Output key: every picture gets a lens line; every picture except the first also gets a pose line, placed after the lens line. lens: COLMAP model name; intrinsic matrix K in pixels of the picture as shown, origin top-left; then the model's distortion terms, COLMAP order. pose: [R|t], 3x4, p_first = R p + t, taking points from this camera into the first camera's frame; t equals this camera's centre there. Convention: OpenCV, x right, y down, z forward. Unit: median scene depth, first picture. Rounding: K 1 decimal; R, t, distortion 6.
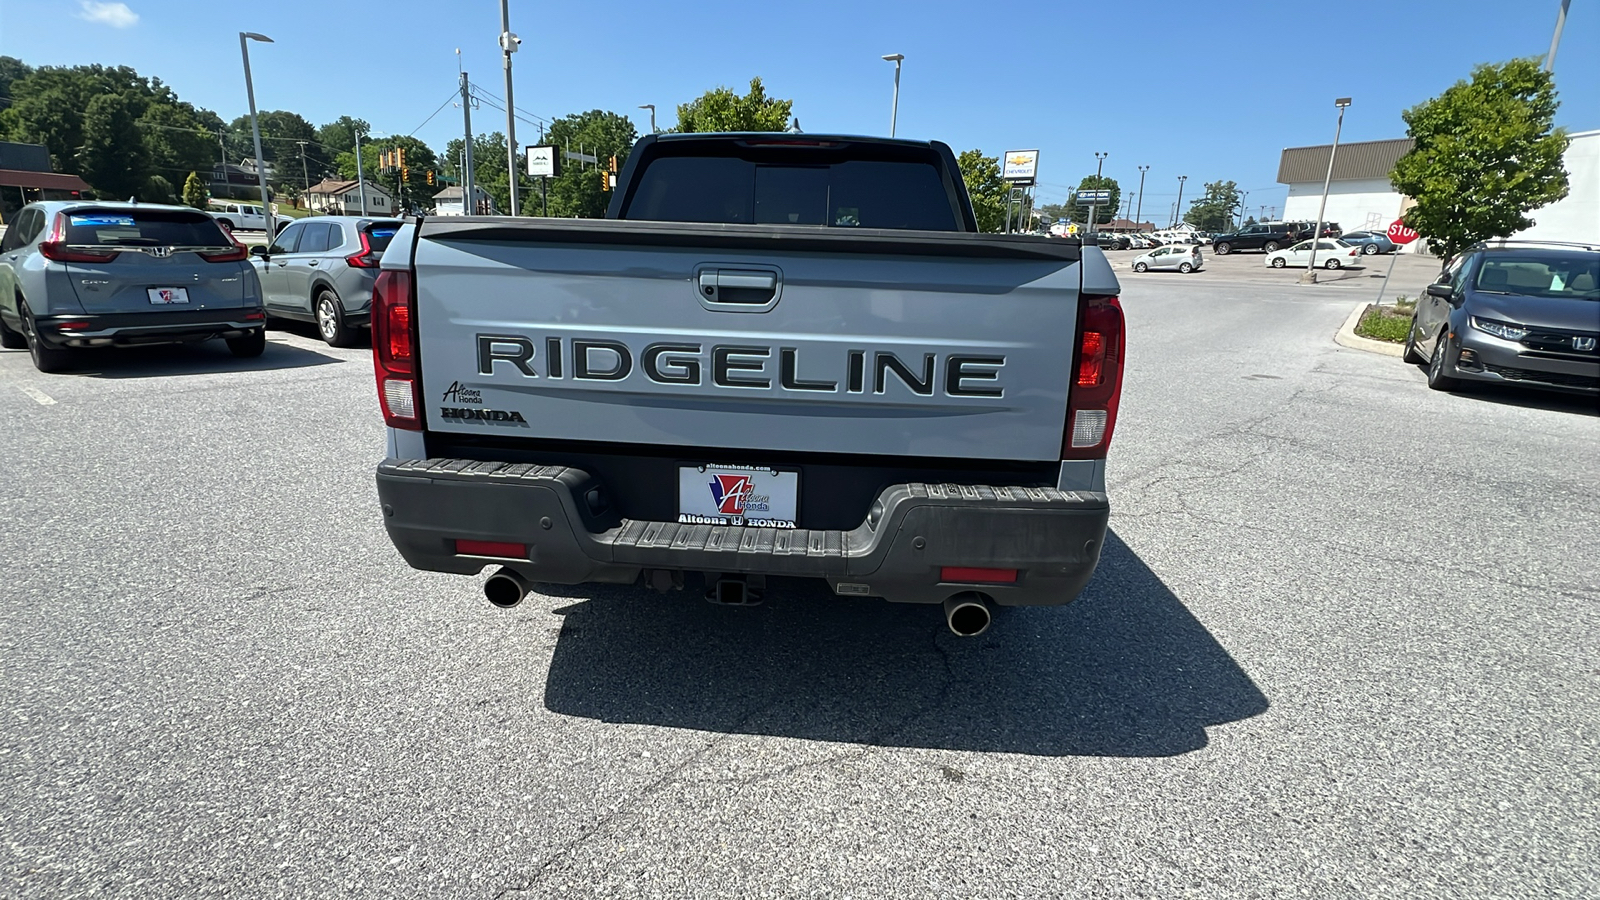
lens RADIAL K [[736.6, 0, 795.7], [0, 736.6, 444.8], [0, 0, 1]] dist [-0.001787, 0.000227]
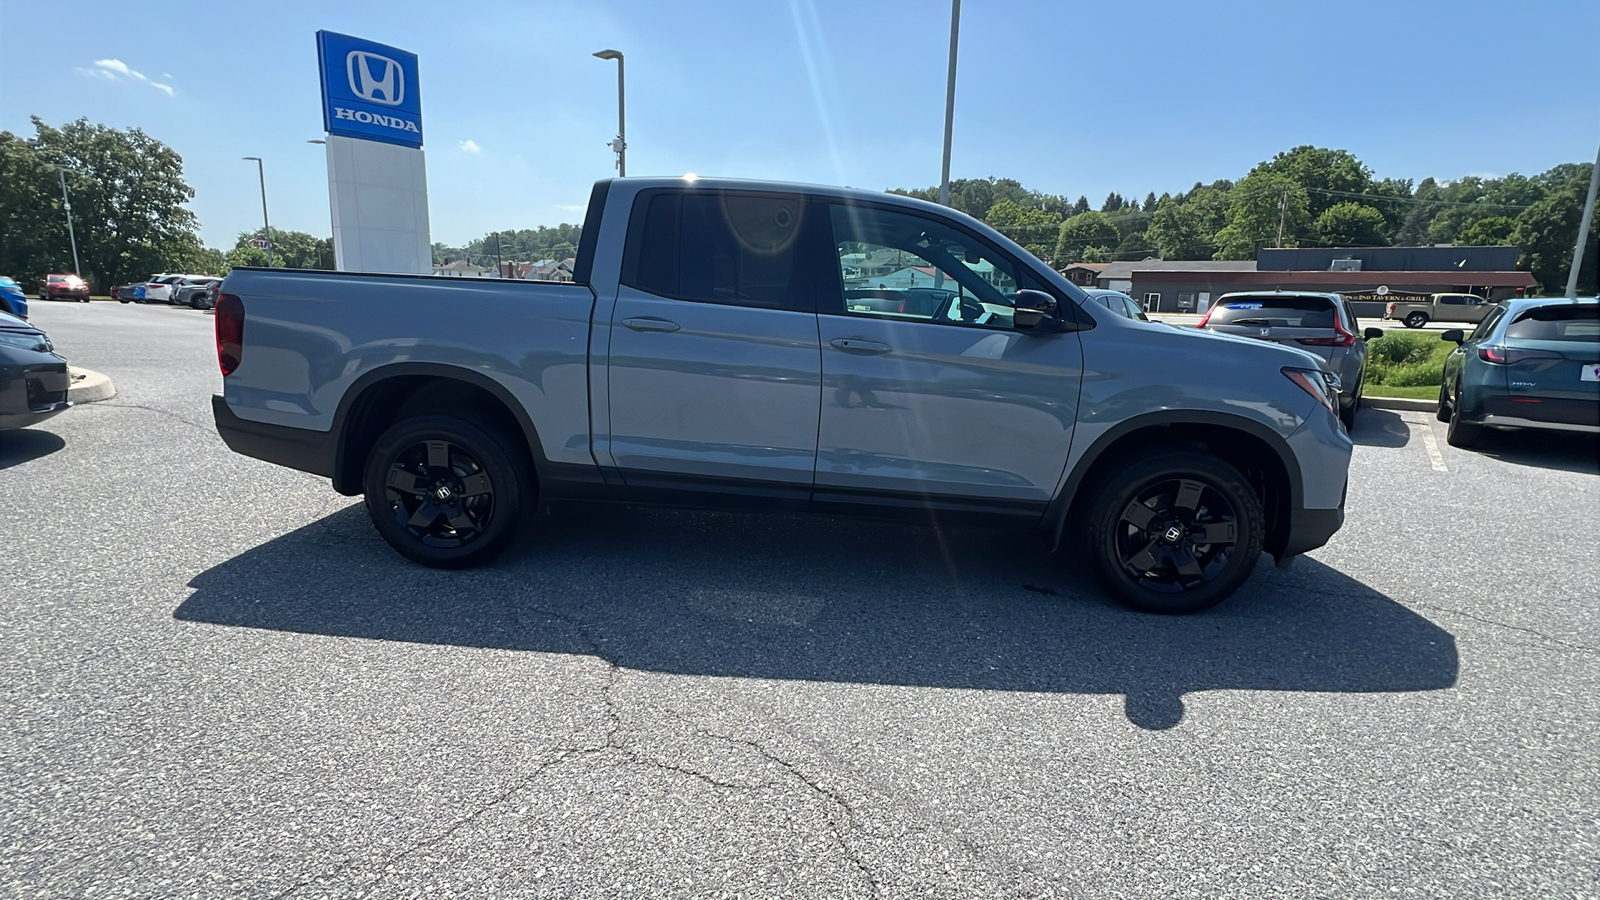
lens RADIAL K [[736.6, 0, 795.7], [0, 736.6, 444.8], [0, 0, 1]] dist [-0.001787, 0.000227]
pose [[-0.010638, 0.157054, -0.987533, 1.245060], [-0.280287, 0.947529, 0.153712, -0.284866], [0.959857, 0.278428, 0.033940, 1.292301]]
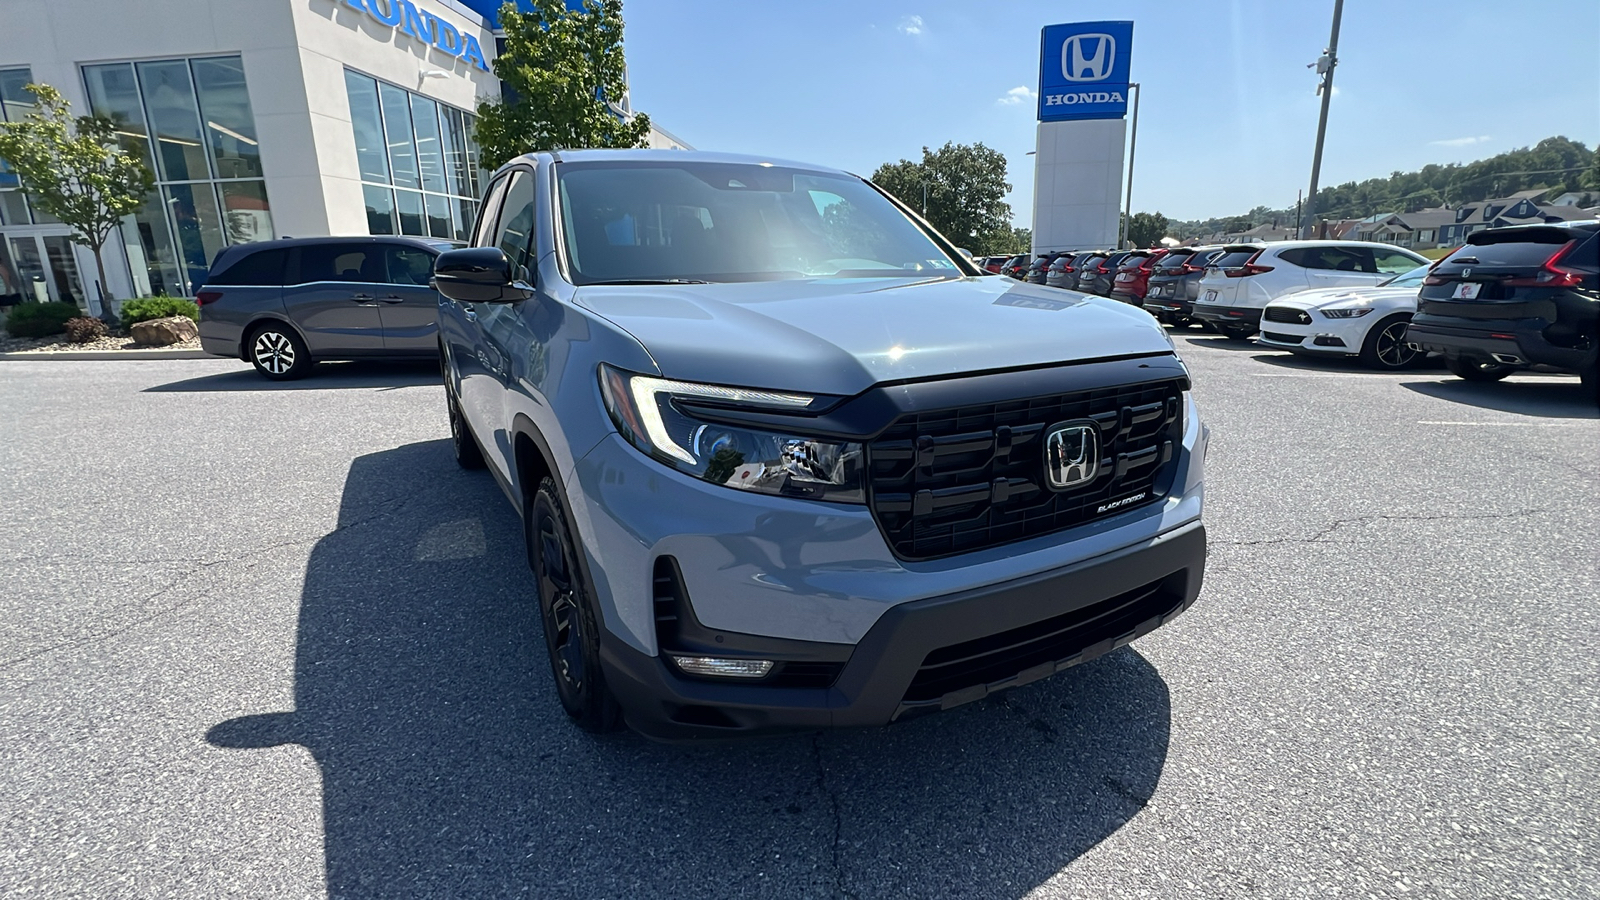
lens RADIAL K [[736.6, 0, 795.7], [0, 736.6, 444.8], [0, 0, 1]] dist [-0.001787, 0.000227]
pose [[-0.841668, 0.108799, -0.528922, 0.477302], [-0.145089, 0.897911, 0.415578, -0.583913], [0.520139, 0.426520, -0.739957, 2.346857]]
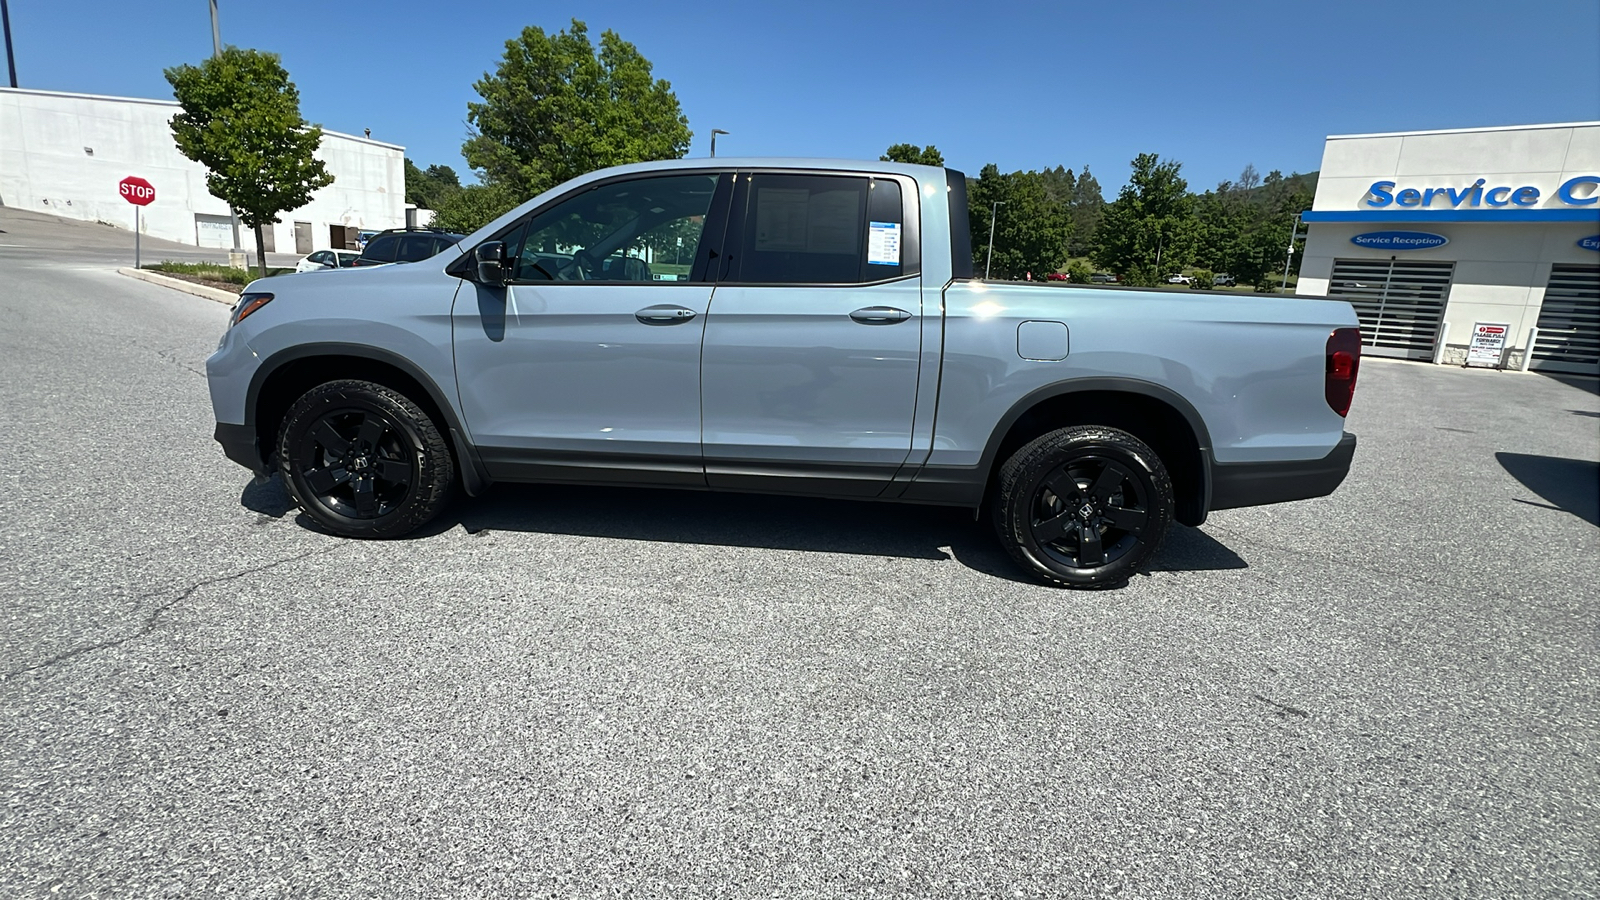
lens RADIAL K [[736.6, 0, 795.7], [0, 736.6, 444.8], [0, 0, 1]] dist [-0.001787, 0.000227]
pose [[-0.019690, -0.249388, 0.968203, -1.233565], [0.186729, 0.950435, 0.248608, -0.354191], [-0.982214, 0.185687, 0.027854, 1.241086]]
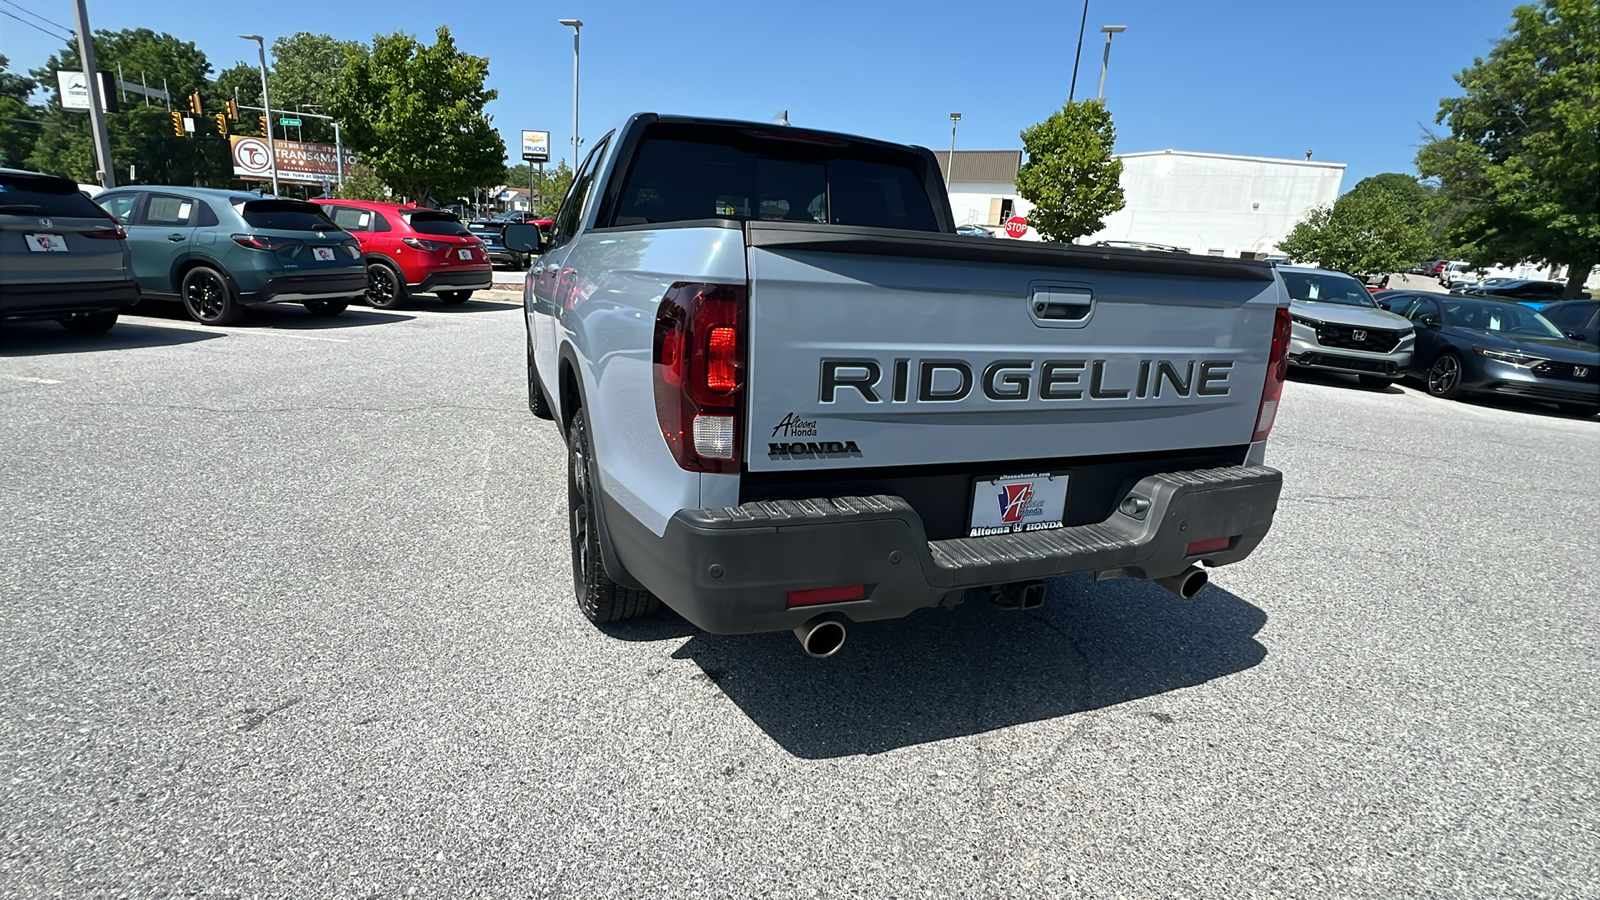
lens RADIAL K [[736.6, 0, 795.7], [0, 736.6, 444.8], [0, 0, 1]] dist [-0.001787, 0.000227]
pose [[0.904197, -0.087622, 0.418032, -0.438974], [0.075534, 0.996109, 0.045411, -0.046478], [-0.420384, -0.009485, 0.907297, 0.108325]]
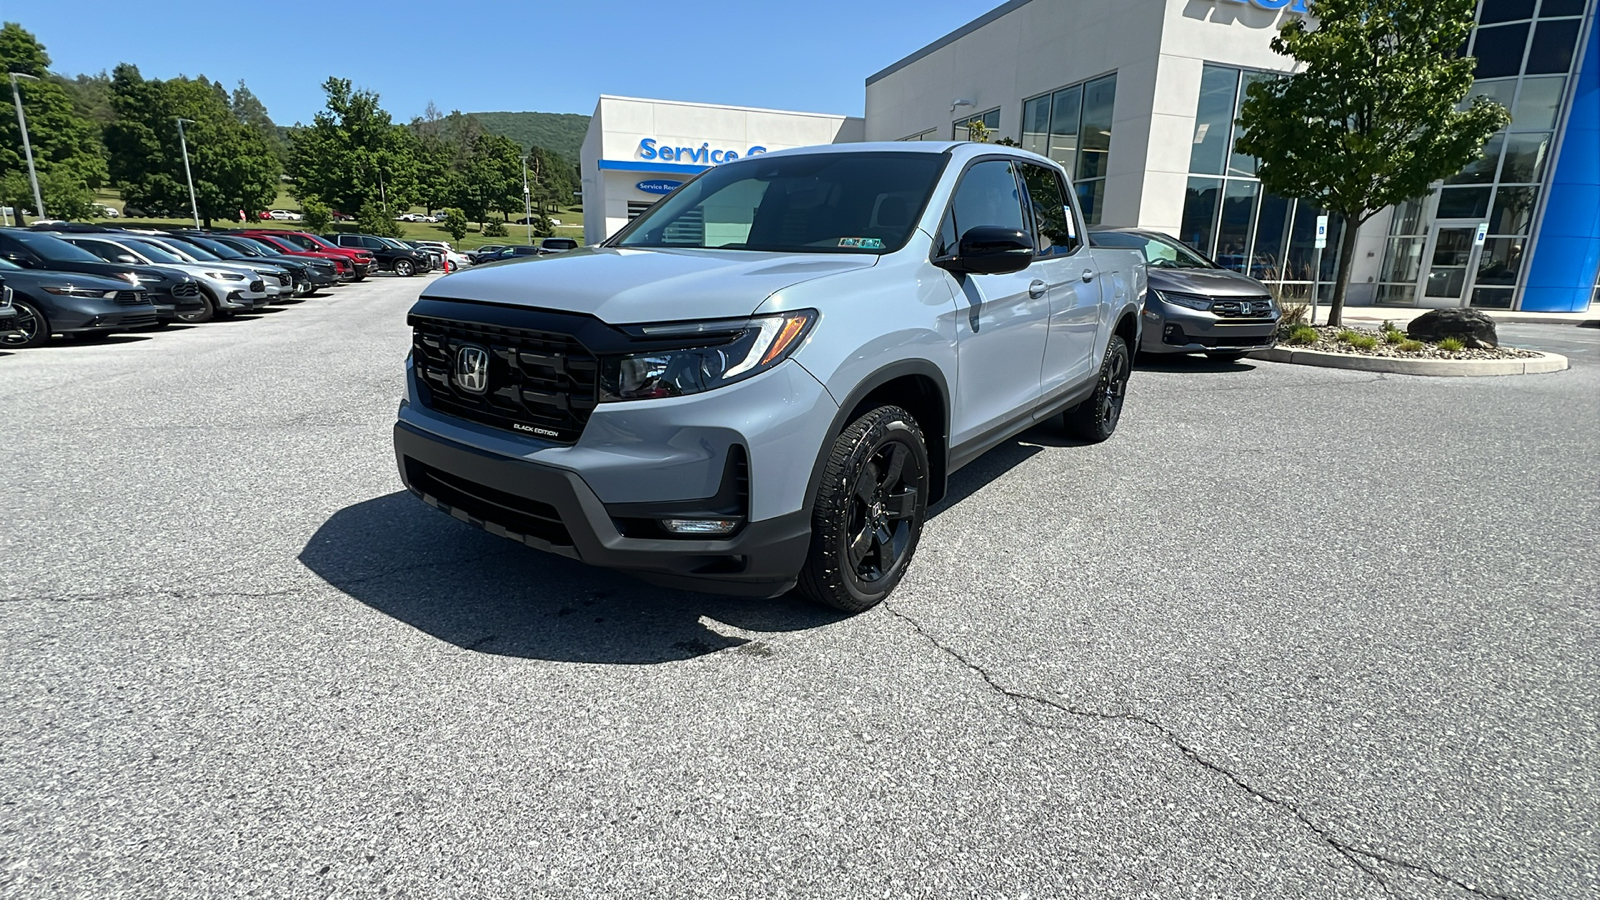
lens RADIAL K [[736.6, 0, 795.7], [0, 736.6, 447.1], [0, 0, 1]] dist [-0.004332, 0.000590]
pose [[-0.839689, -0.188911, 0.509151, -0.577825], [0.083164, 0.881758, 0.464313, -0.629239], [-0.536662, 0.432222, -0.724692, 2.449902]]
